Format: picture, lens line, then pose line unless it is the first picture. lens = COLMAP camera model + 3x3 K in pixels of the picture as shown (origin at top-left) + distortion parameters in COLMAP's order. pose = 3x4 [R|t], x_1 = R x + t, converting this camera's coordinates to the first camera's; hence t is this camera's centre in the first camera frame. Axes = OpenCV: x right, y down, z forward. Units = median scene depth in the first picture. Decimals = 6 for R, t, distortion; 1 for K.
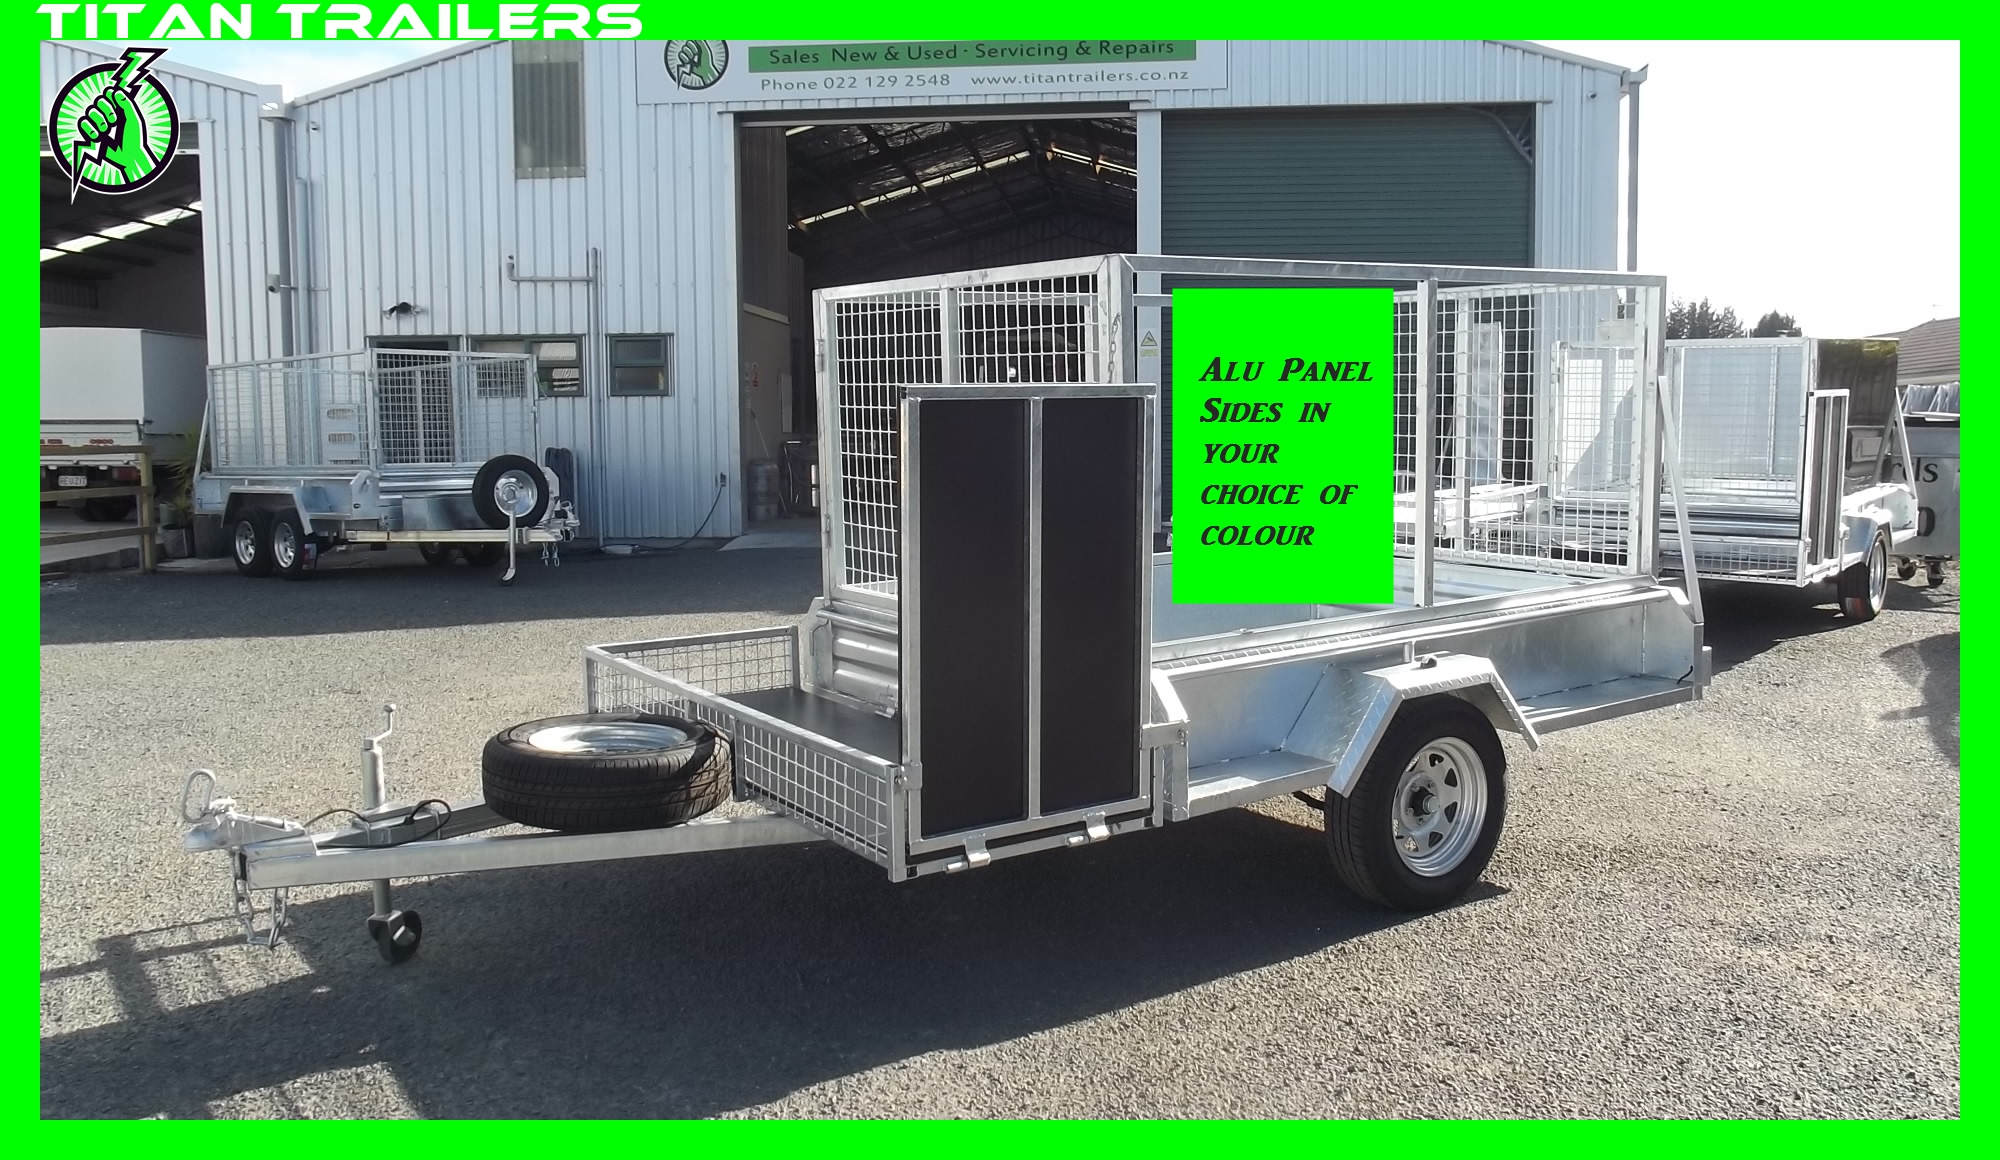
lens RADIAL K [[1658.3, 0, 1000.0], [0, 1658.3, 580.0], [0, 0, 1]] dist [-0.033284, 0.016243]
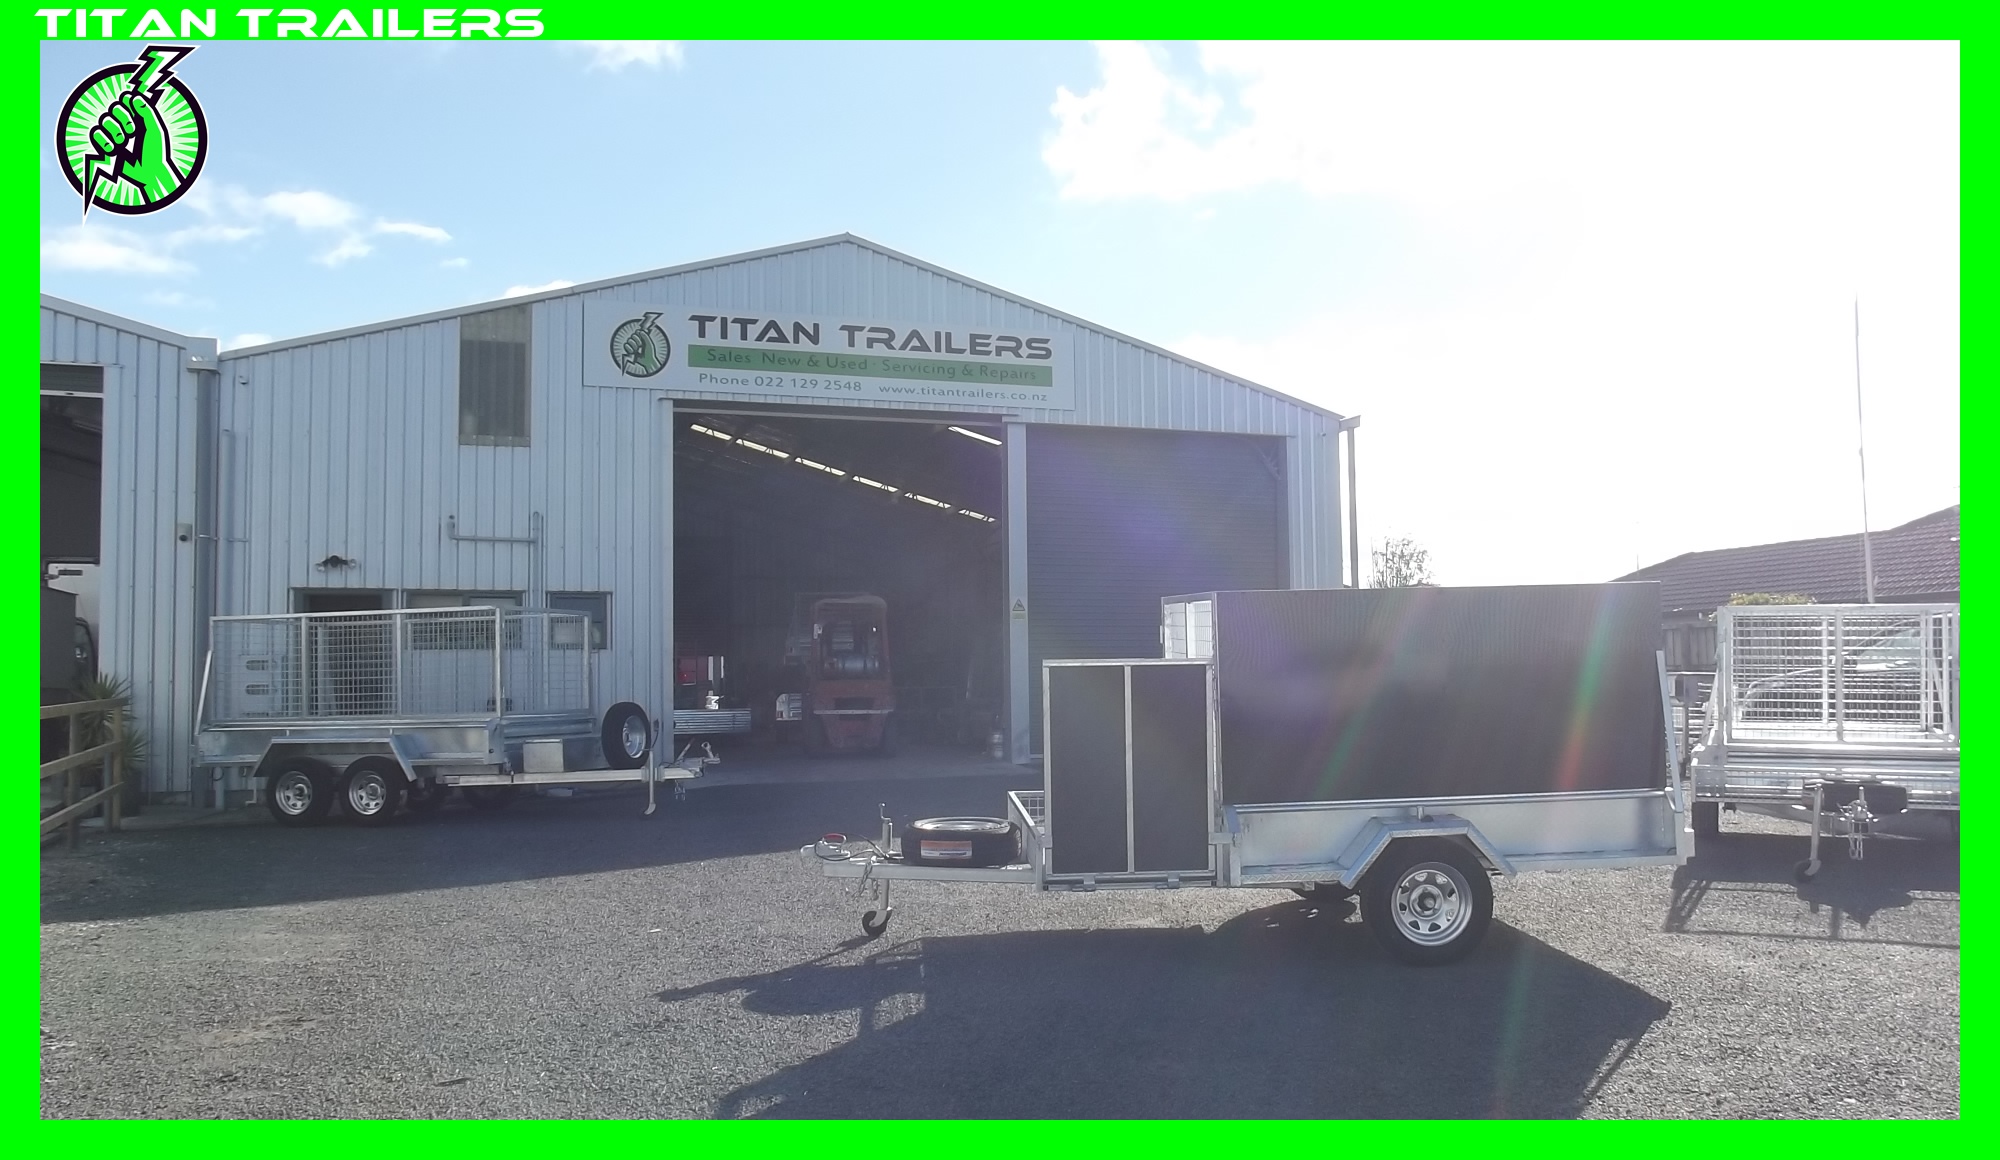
lens RADIAL K [[1658.3, 0, 1000.0], [0, 1658.3, 580.0], [0, 0, 1]] dist [-0.033284, 0.016243]
pose [[0.891881, 0.020386, 0.451810, -0.461638], [0.048275, 0.988986, -0.139919, 0.008674], [-0.449686, 0.146602, 0.881074, -0.079889]]
